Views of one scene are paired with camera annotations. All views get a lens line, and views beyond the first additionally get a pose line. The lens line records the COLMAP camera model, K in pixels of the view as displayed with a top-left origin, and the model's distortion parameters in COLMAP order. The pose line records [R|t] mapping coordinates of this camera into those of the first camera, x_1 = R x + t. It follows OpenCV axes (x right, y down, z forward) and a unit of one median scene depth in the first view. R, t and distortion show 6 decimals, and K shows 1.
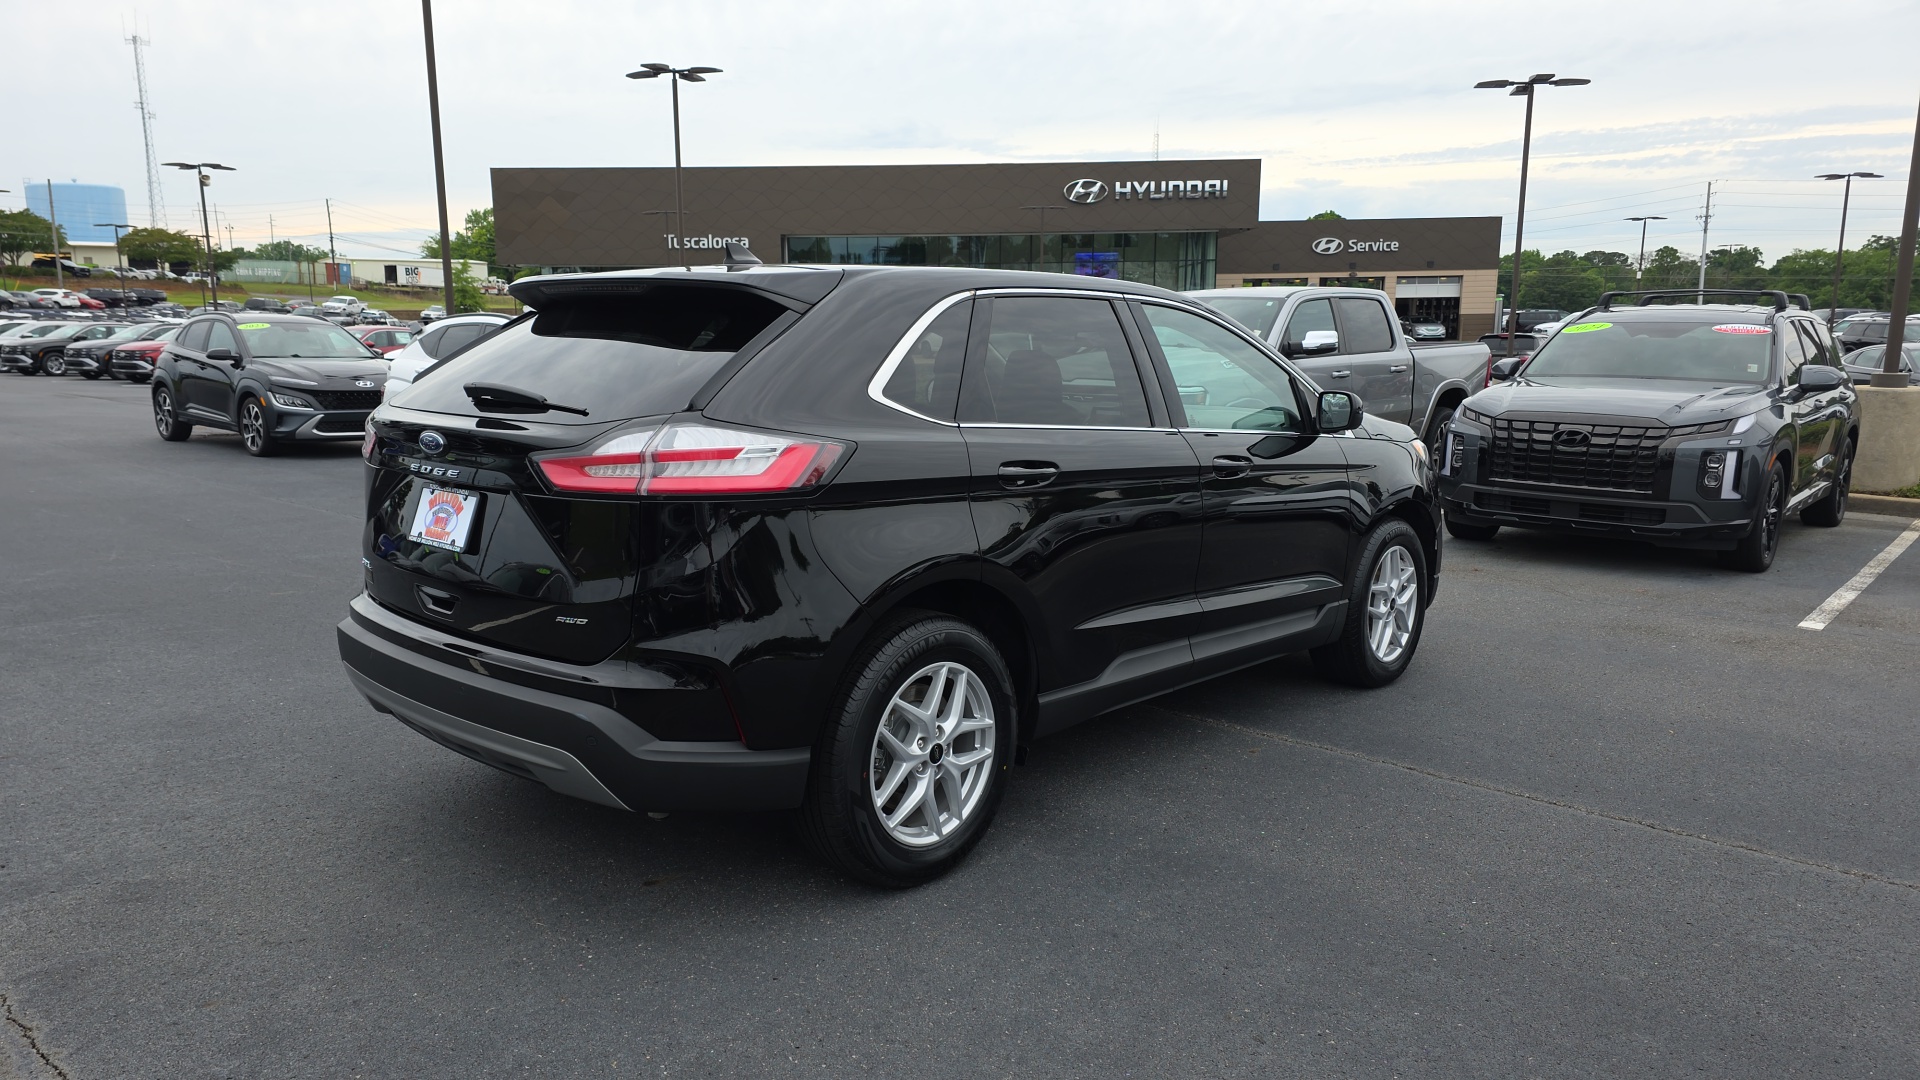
lens RADIAL K [[1294.0, 0, 934.8], [0, 1294.0, 543.4], [0, 0, 1]] dist [0.056983, -0.065025]
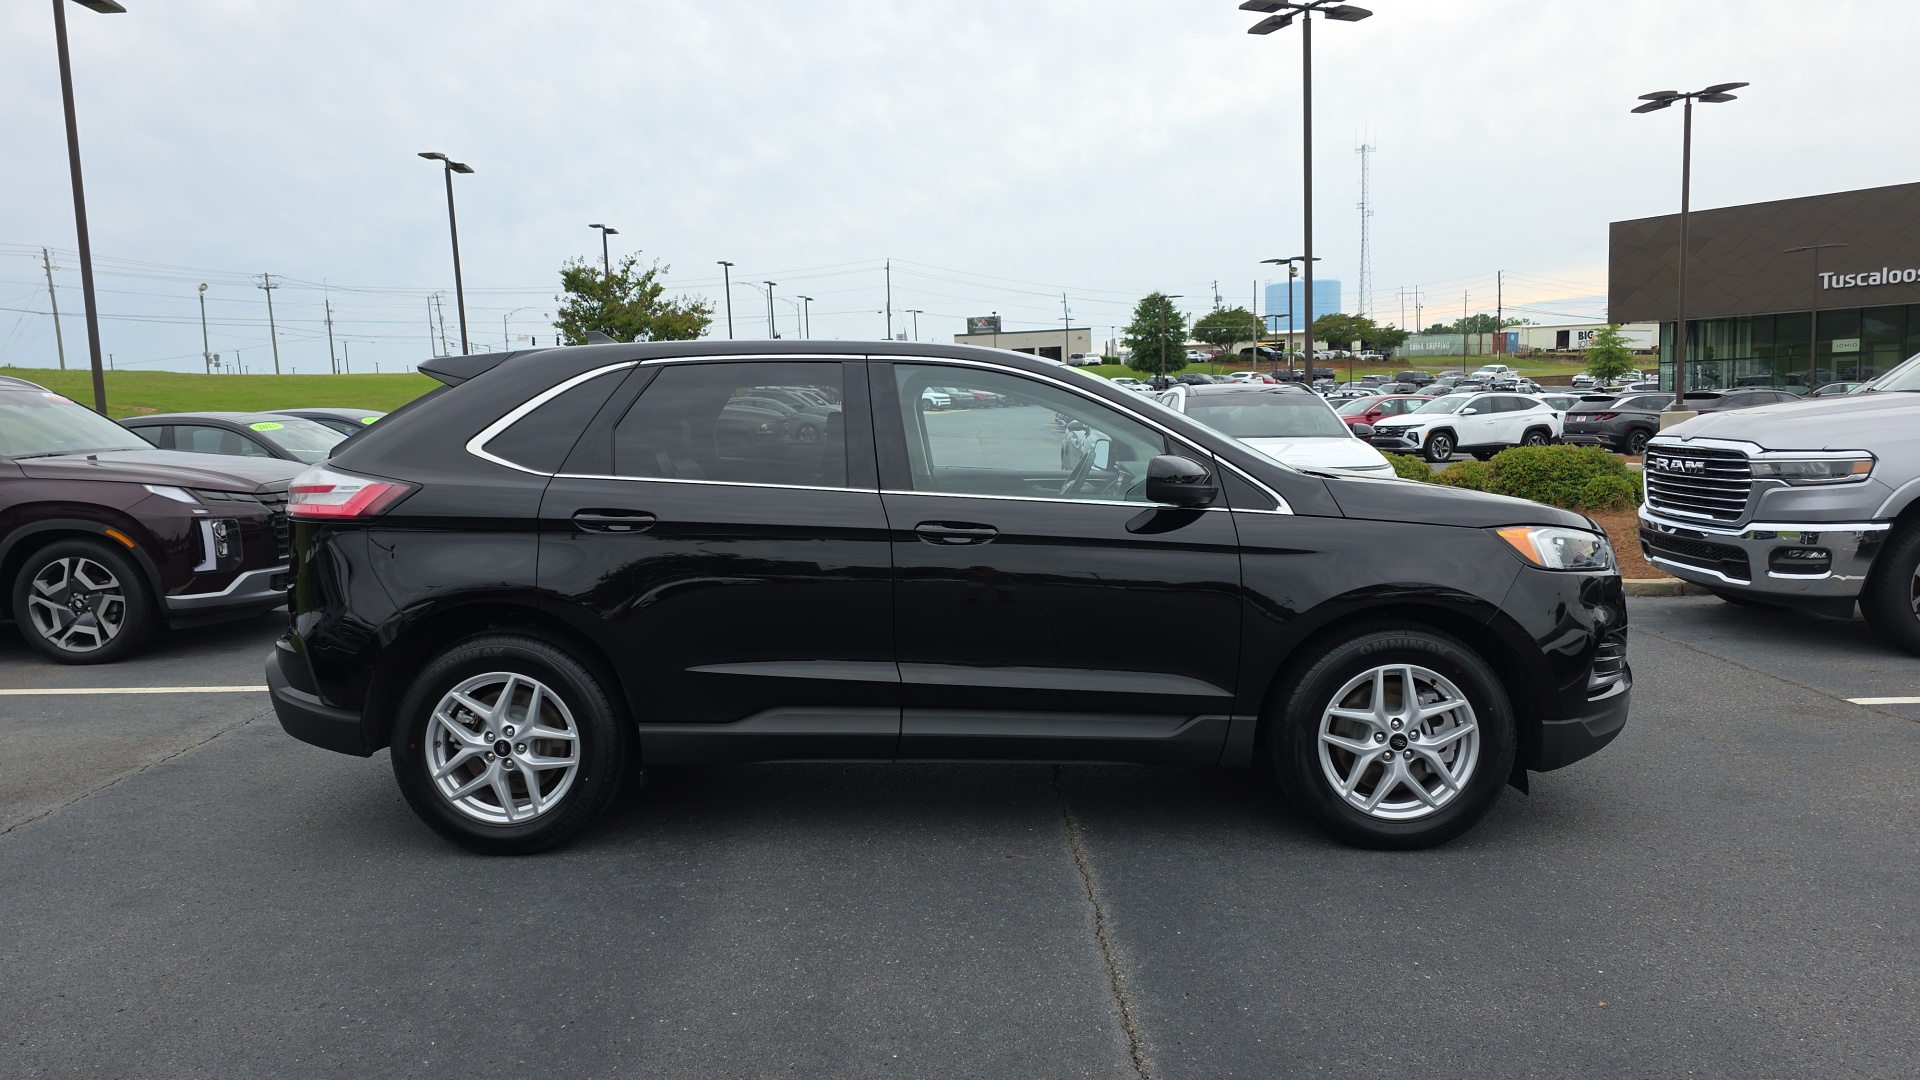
lens RADIAL K [[1300.2, 0, 947.7], [0, 1300.2, 538.0], [0, 0, 1]] dist [0.057465, -0.069704]
pose [[0.659395, 0.051374, -0.750039, 0.830130], [-0.092607, 0.995615, -0.013221, -0.037944], [0.746071, 0.078177, 0.661261, 0.349767]]
